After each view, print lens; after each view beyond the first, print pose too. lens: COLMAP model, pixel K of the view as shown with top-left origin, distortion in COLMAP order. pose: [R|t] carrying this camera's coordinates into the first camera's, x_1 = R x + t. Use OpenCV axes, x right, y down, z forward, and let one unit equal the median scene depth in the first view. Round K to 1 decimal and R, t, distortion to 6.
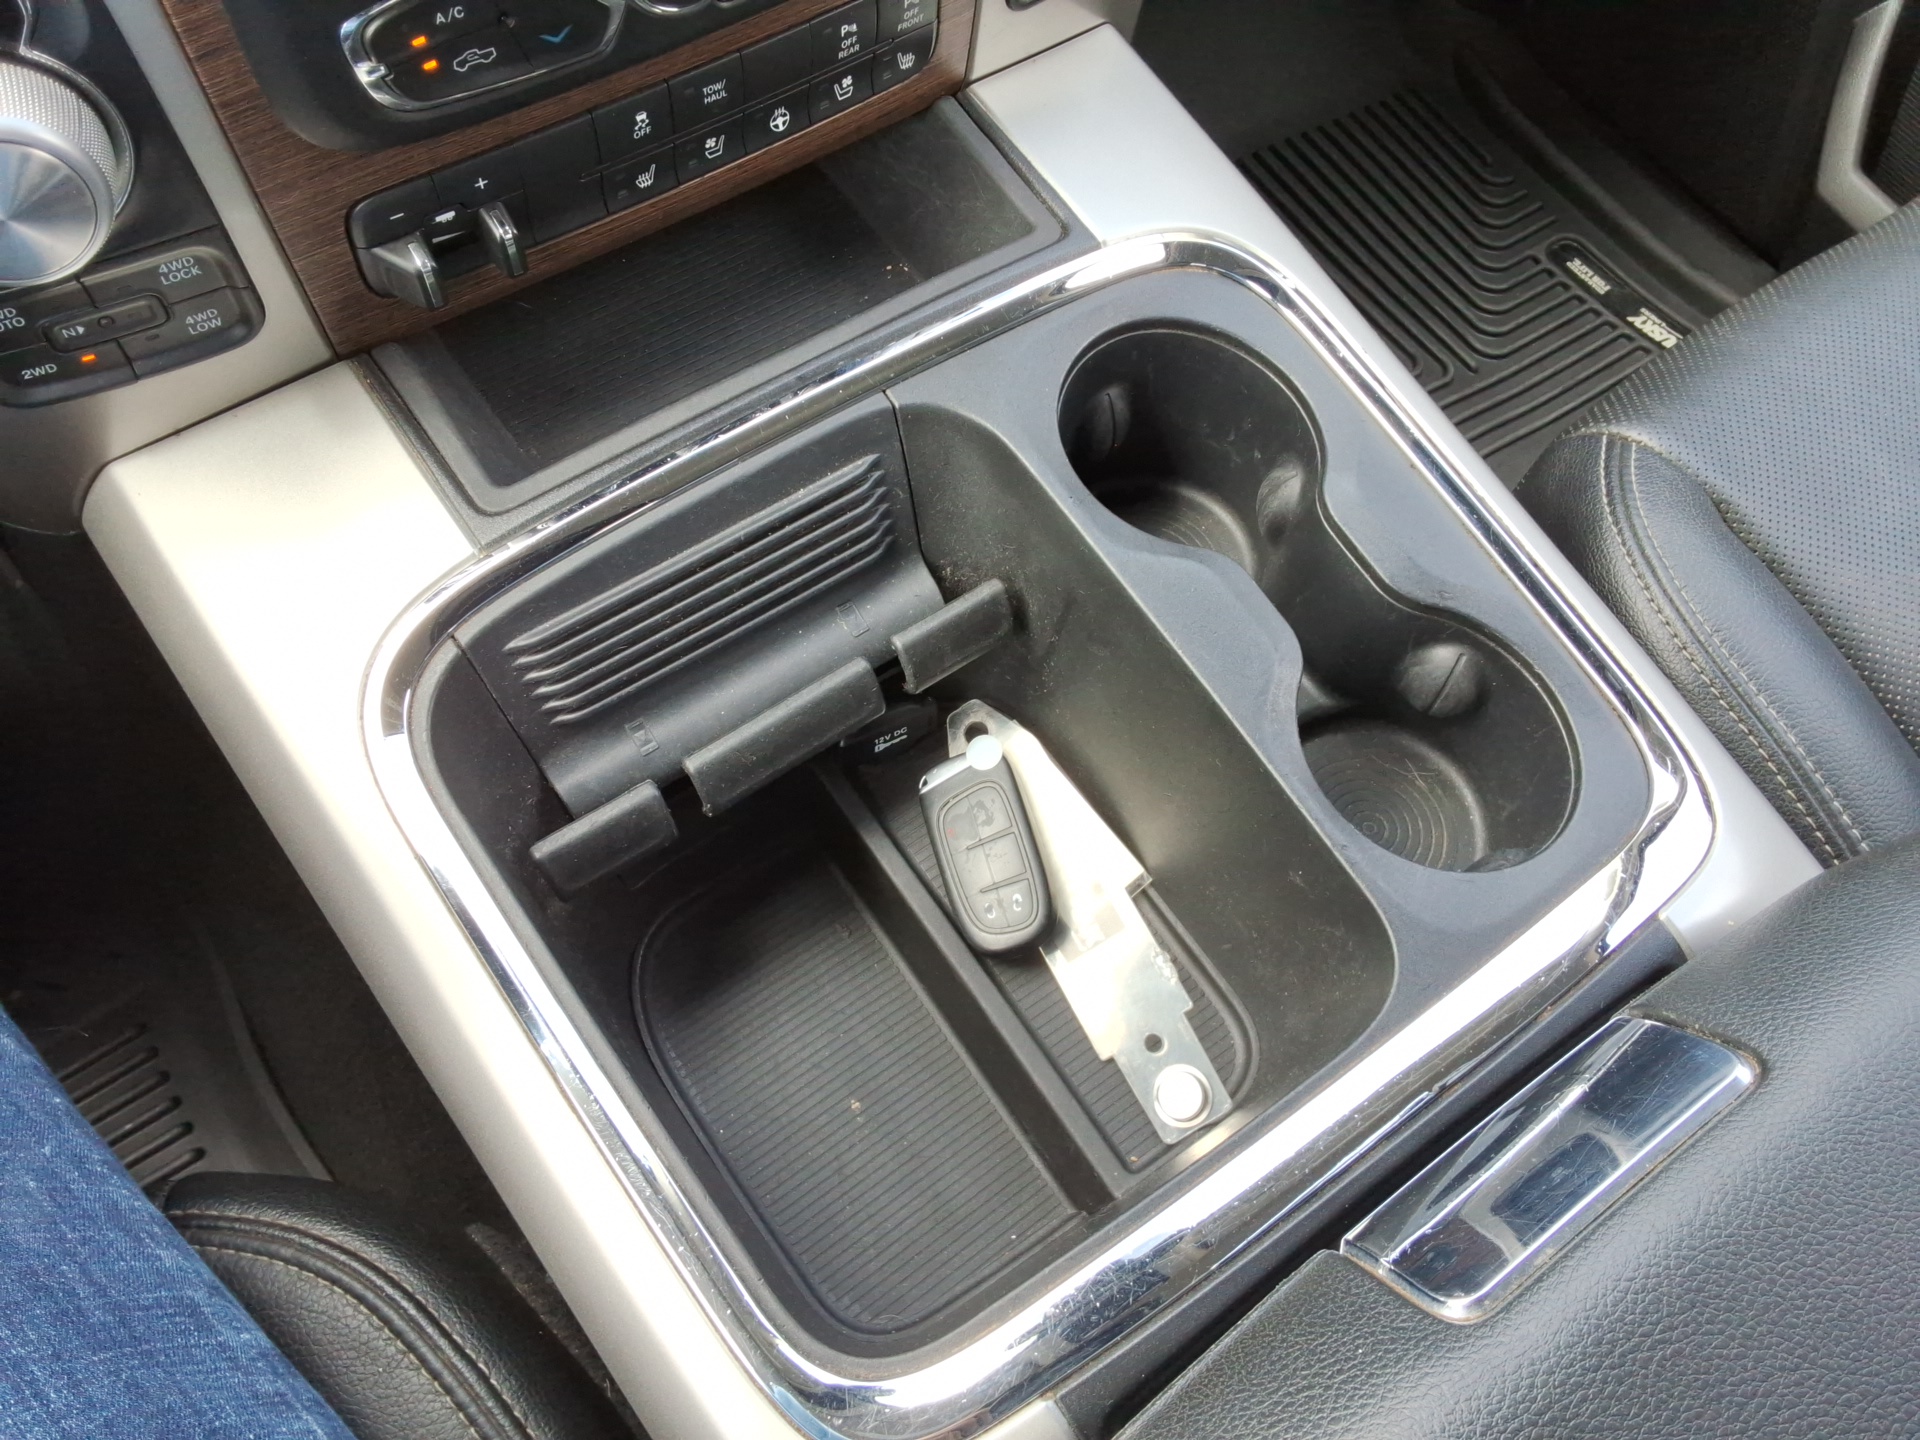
lens RADIAL K [[1548.9, 0, 995.1], [0, 1548.9, 720.6], [0, 0, 1]] dist [0.098488, -0.170532]
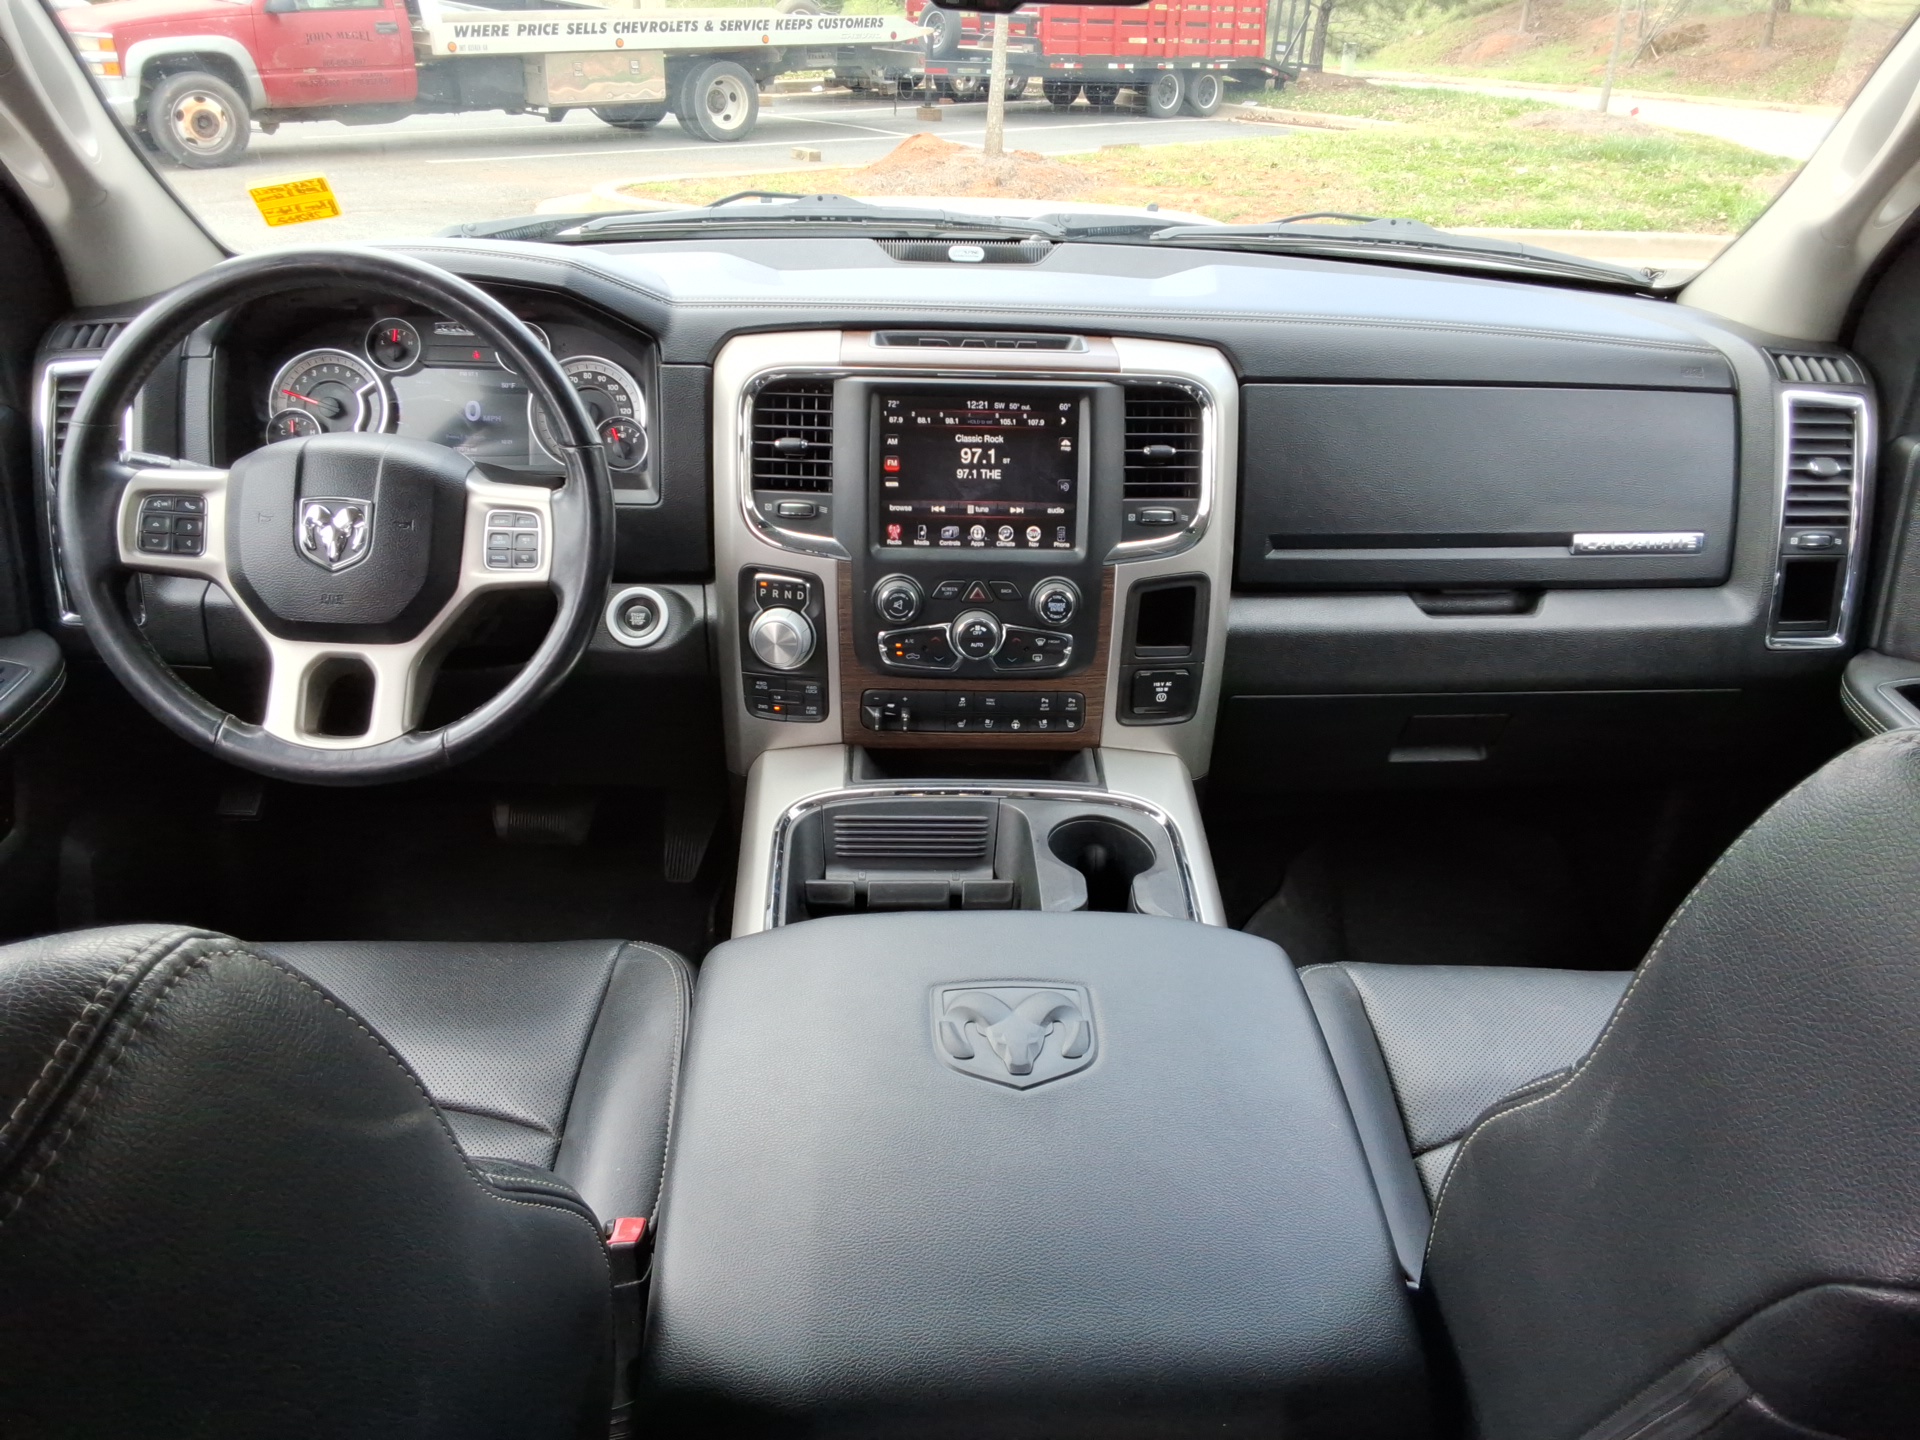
lens RADIAL K [[1566.3, 0, 982.9], [0, 1566.3, 713.5], [0, 0, 1]] dist [0.141706, -0.247322]
pose [[0.833273, 0.175590, -0.524237, 1.416905], [-0.475242, 0.712000, -0.516915, 1.195855], [0.282492, 0.679871, 0.676738, -1.028986]]
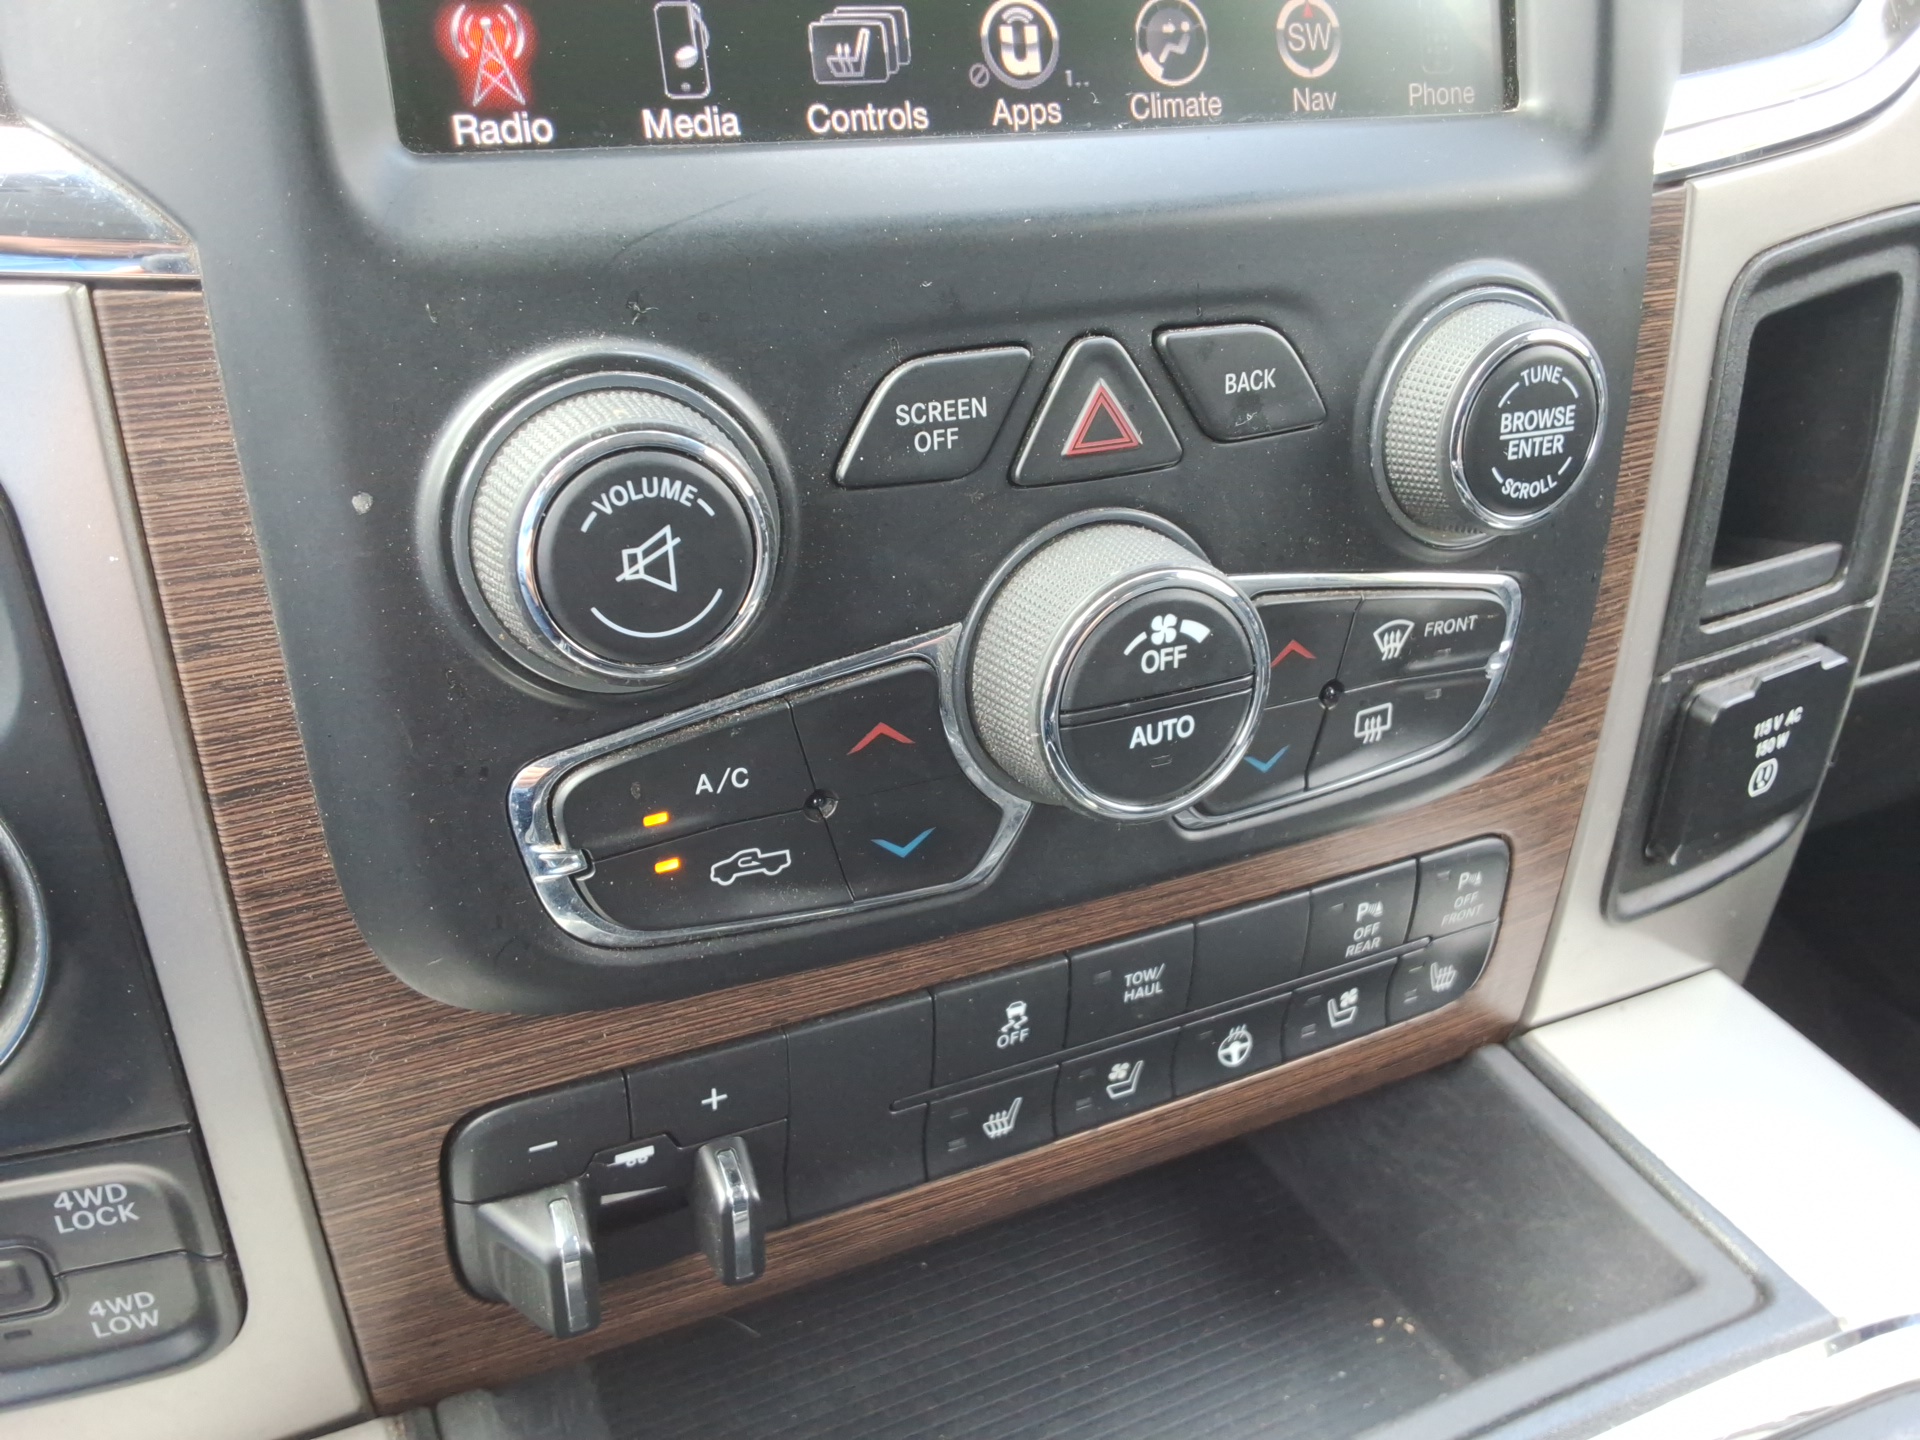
lens RADIAL K [[1556.5, 0, 974.8], [0, 1556.5, 714.2], [0, 0, 1]] dist [0.144956, -0.263889]
pose [[0.982910, 0.031487, -0.181375, -0.144161], [-0.132570, 0.804670, -0.578732, -0.146440], [0.127724, 0.592887, 0.795092, 0.497993]]
